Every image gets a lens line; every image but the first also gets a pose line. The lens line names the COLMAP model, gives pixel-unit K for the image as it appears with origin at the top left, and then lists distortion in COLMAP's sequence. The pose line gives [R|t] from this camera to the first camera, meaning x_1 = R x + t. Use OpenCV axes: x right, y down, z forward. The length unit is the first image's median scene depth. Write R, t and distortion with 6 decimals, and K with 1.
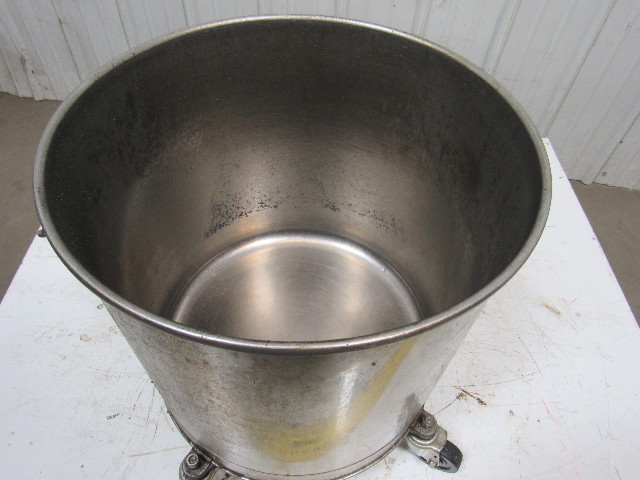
lens RADIAL K [[435.5, 0, 323.6], [0, 435.5, 238.3], [0, 0, 1]] dist [0.006429, -0.018945]
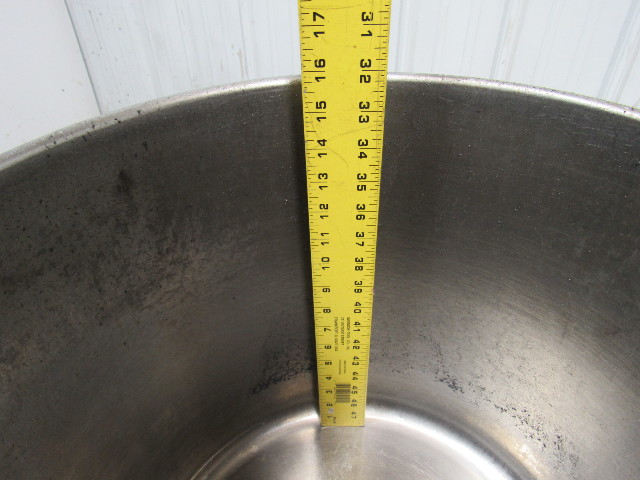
lens RADIAL K [[435.5, 0, 344.1], [0, 435.5, 241.9], [0, 0, 1]] dist [0.006429, -0.018945]
pose [[0.963738, 0.132829, -0.231443, -0.012838], [-0.179661, 0.964266, -0.194710, -0.138758], [0.197310, 0.229231, 0.953164, 0.390869]]
